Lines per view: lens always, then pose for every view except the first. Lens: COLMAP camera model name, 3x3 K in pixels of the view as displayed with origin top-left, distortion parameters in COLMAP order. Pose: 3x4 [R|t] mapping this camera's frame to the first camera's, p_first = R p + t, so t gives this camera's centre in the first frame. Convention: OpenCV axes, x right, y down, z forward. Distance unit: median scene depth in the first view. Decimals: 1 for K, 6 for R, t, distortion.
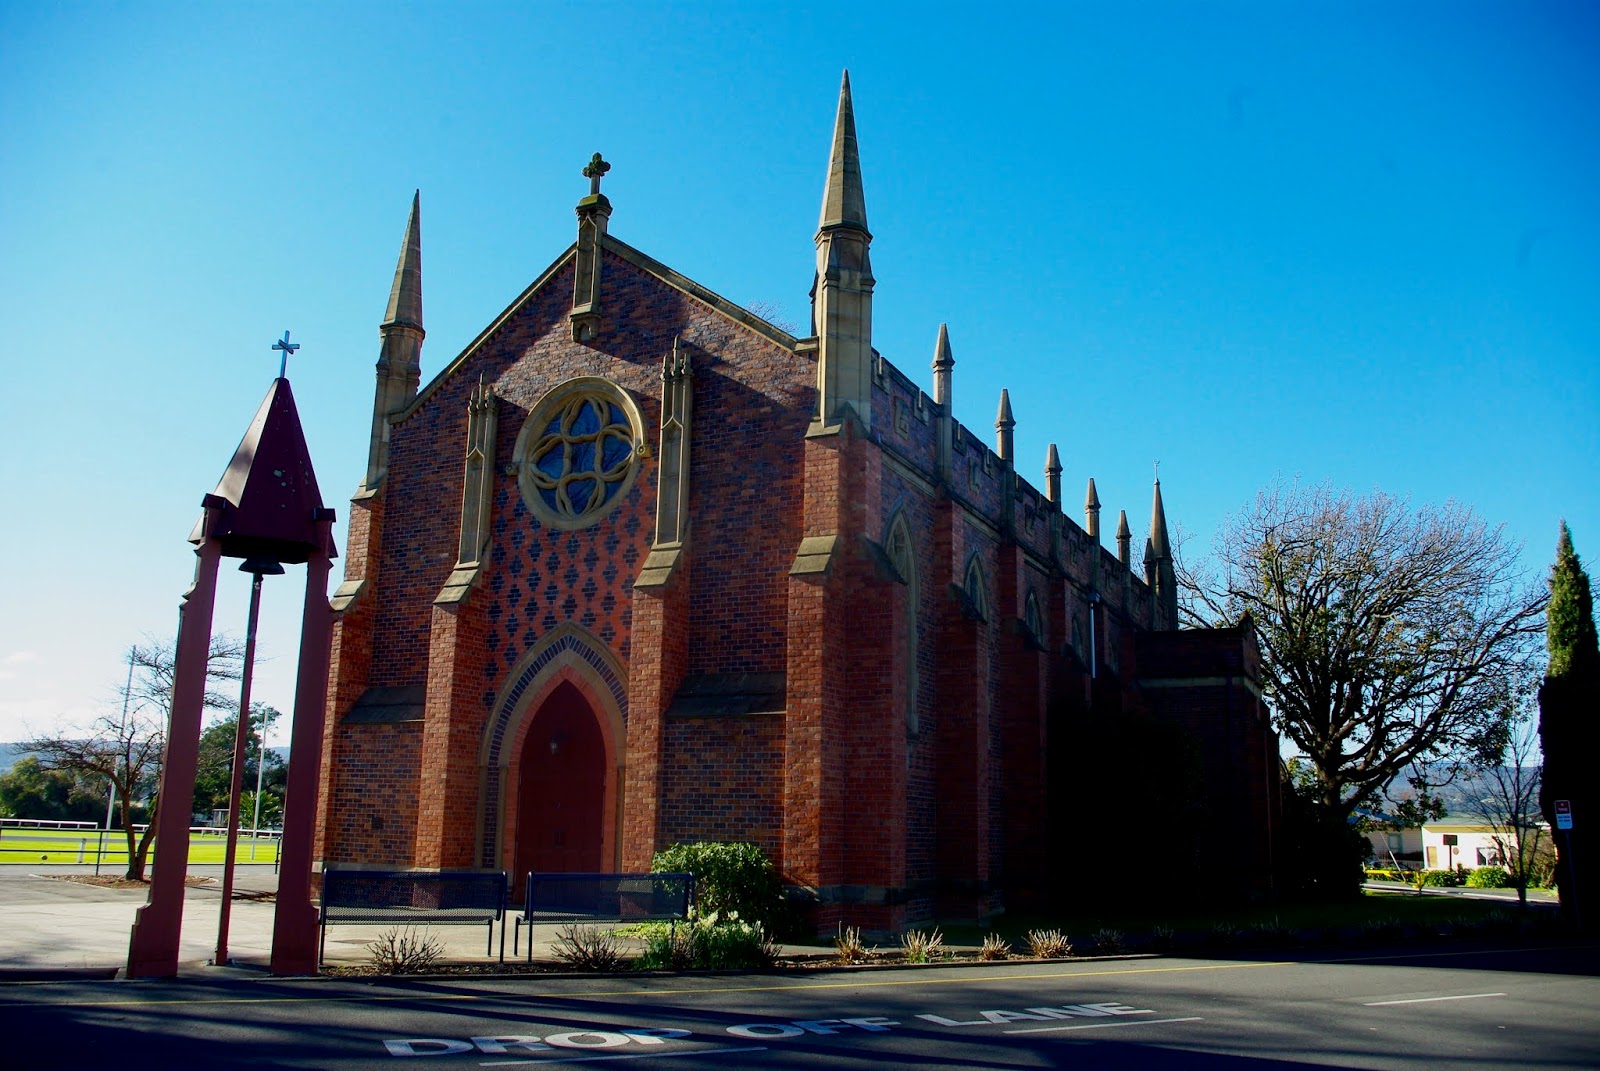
lens RADIAL K [[1258.4, 0, 800.0], [0, 1258.4, 535.5], [0, 0, 1]] dist [-0.081940, 0.002228]
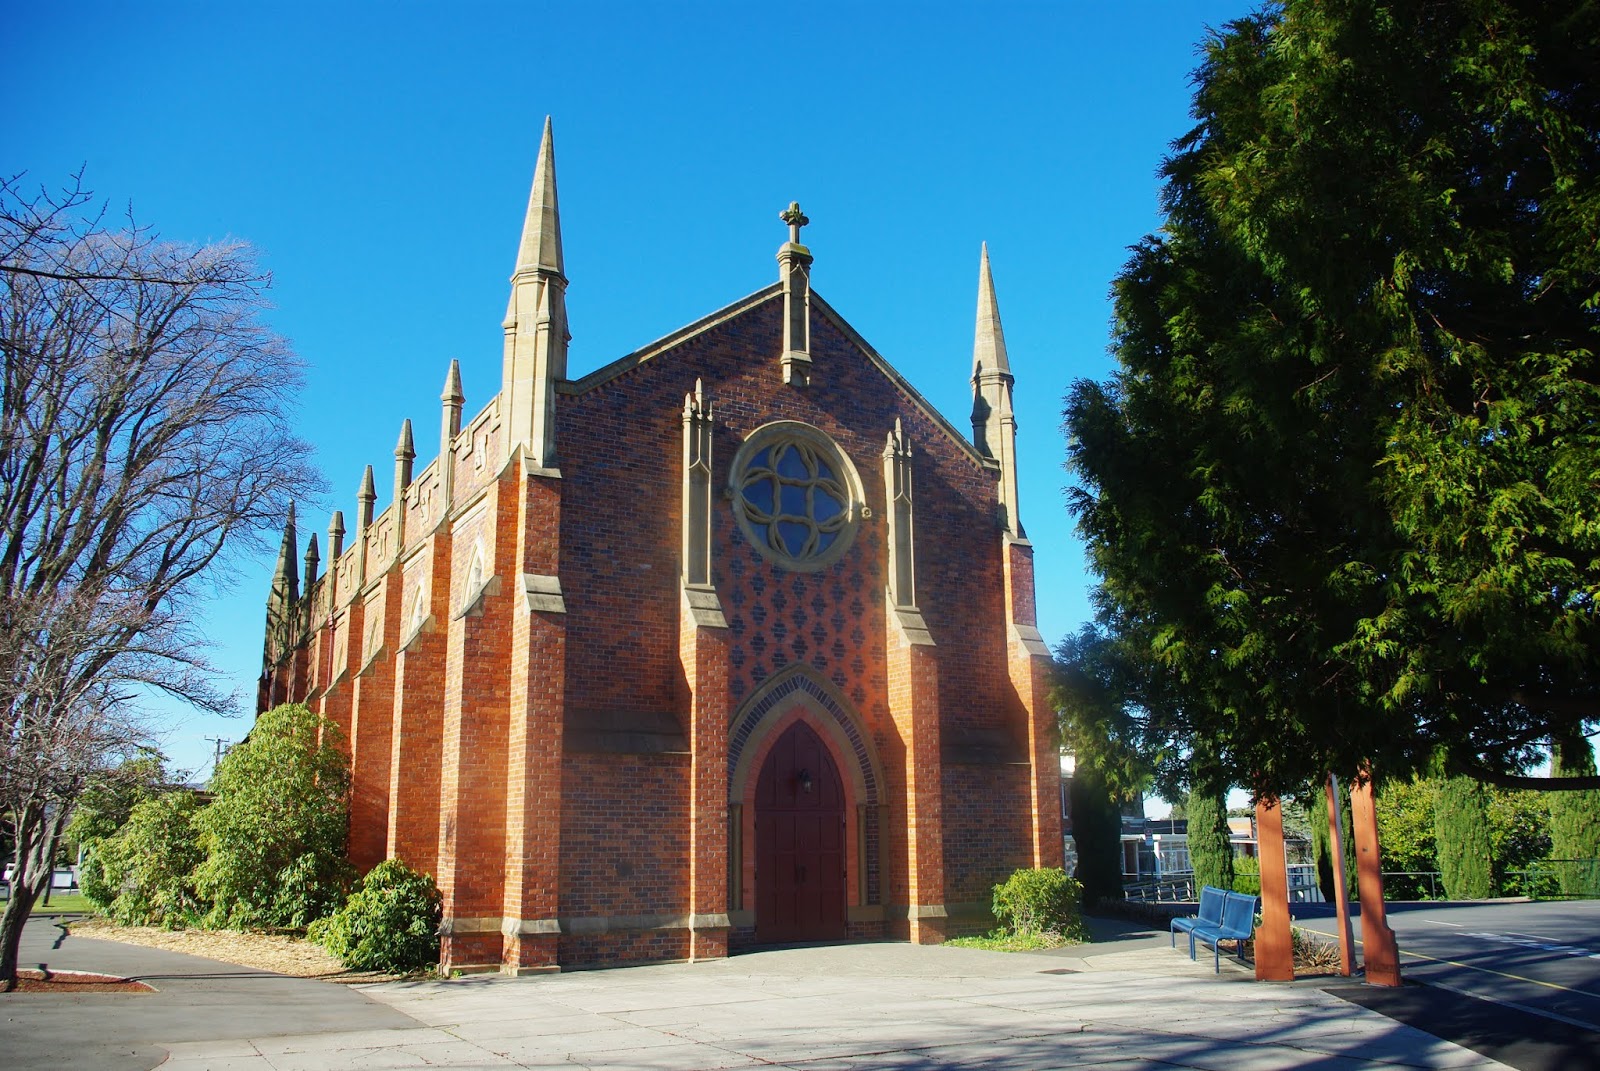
lens RADIAL K [[1267.4, 0, 800.0], [0, 1267.4, 535.5], [0, 0, 1]] dist [-0.072810, 0.006755]
pose [[0.534180, 0.178989, 0.826205, -1.046462], [-0.171953, 0.979902, -0.101111, 0.071206], [-0.827698, -0.088057, 0.554222, 0.430379]]
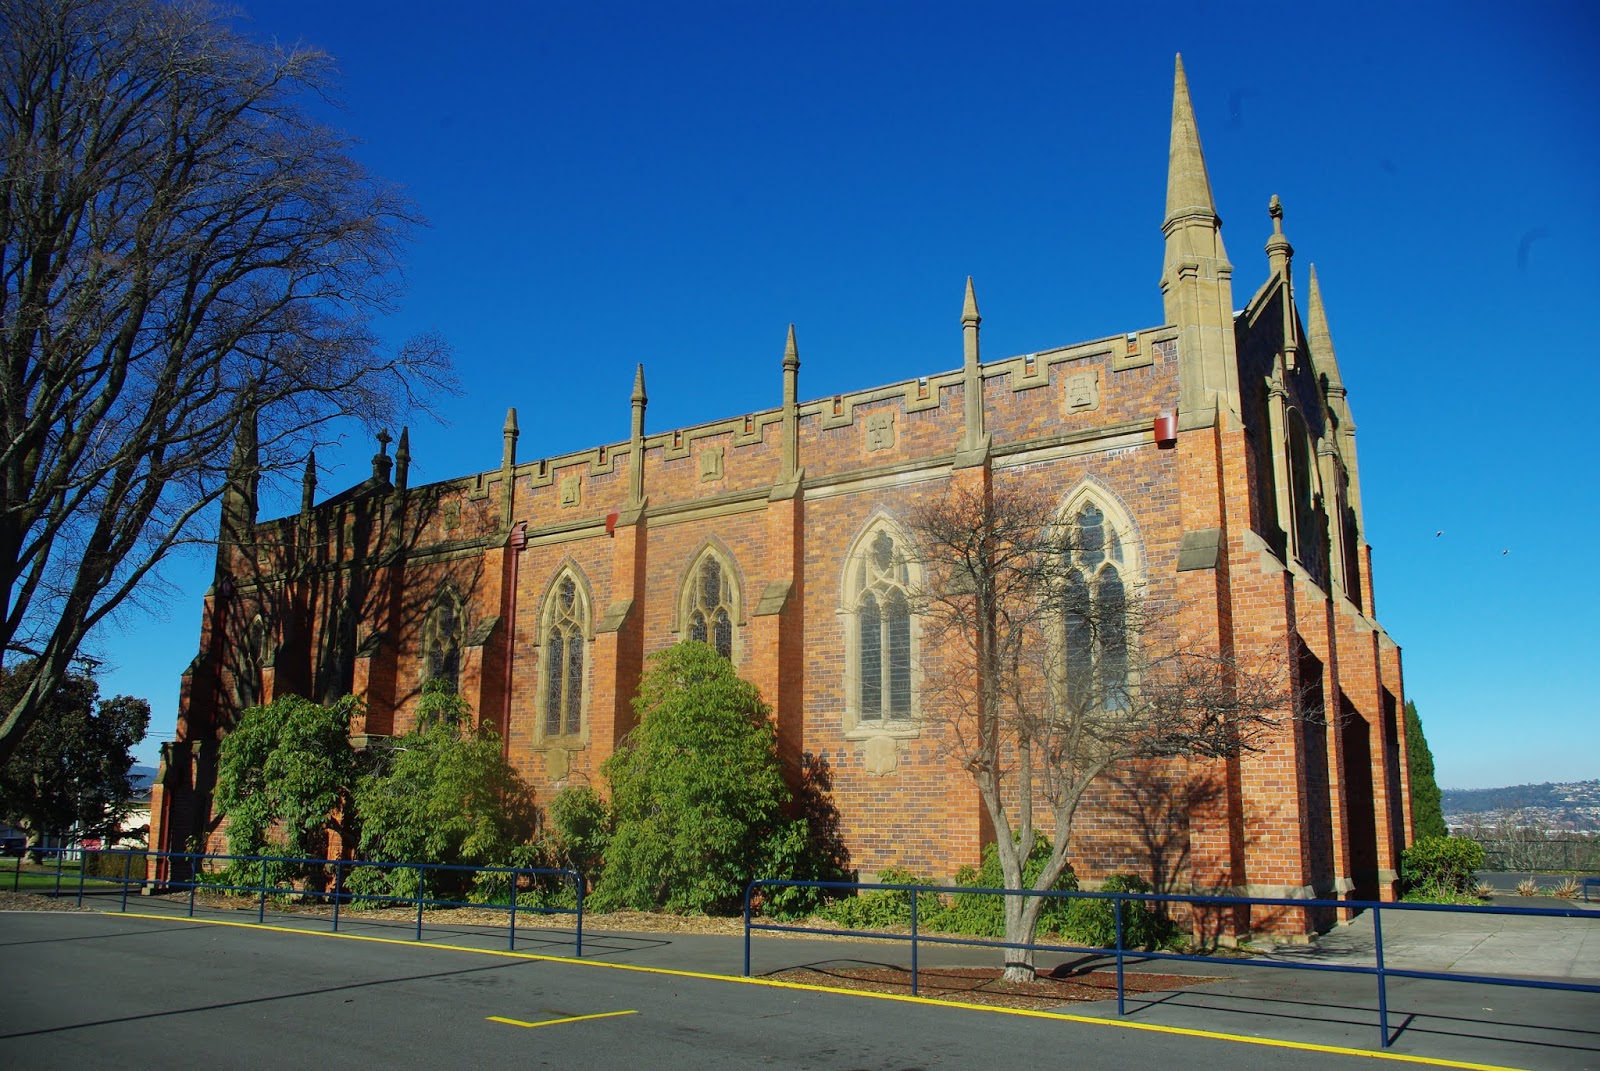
lens RADIAL K [[1258.4, 0, 800.0], [0, 1258.4, 535.5], [0, 0, 1]] dist [-0.081940, 0.002228]
pose [[0.120343, 0.199795, 0.972419, -1.273521], [-0.231946, 0.958086, -0.168145, 0.261334], [-0.965256, -0.205314, 0.161640, 1.255377]]
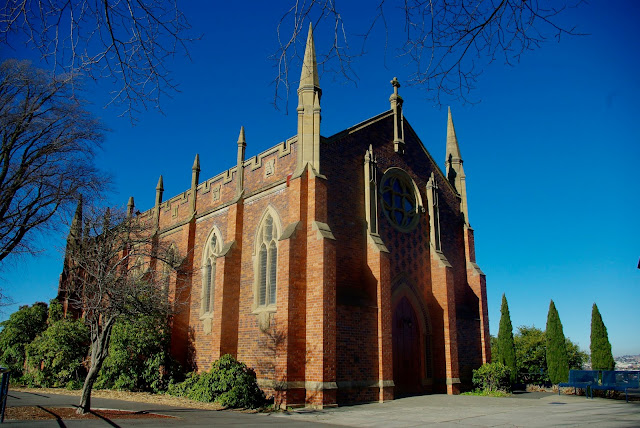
lens RADIAL K [[500.7, 0, 320.0], [0, 500.7, 214.0], [0, 0, 1]] dist [-0.068247, 0.007642]
pose [[0.340046, 0.256376, 0.904787, -1.102795], [-0.213502, 0.958045, -0.191226, 0.177286], [-0.915852, -0.128148, 0.380516, 0.792091]]
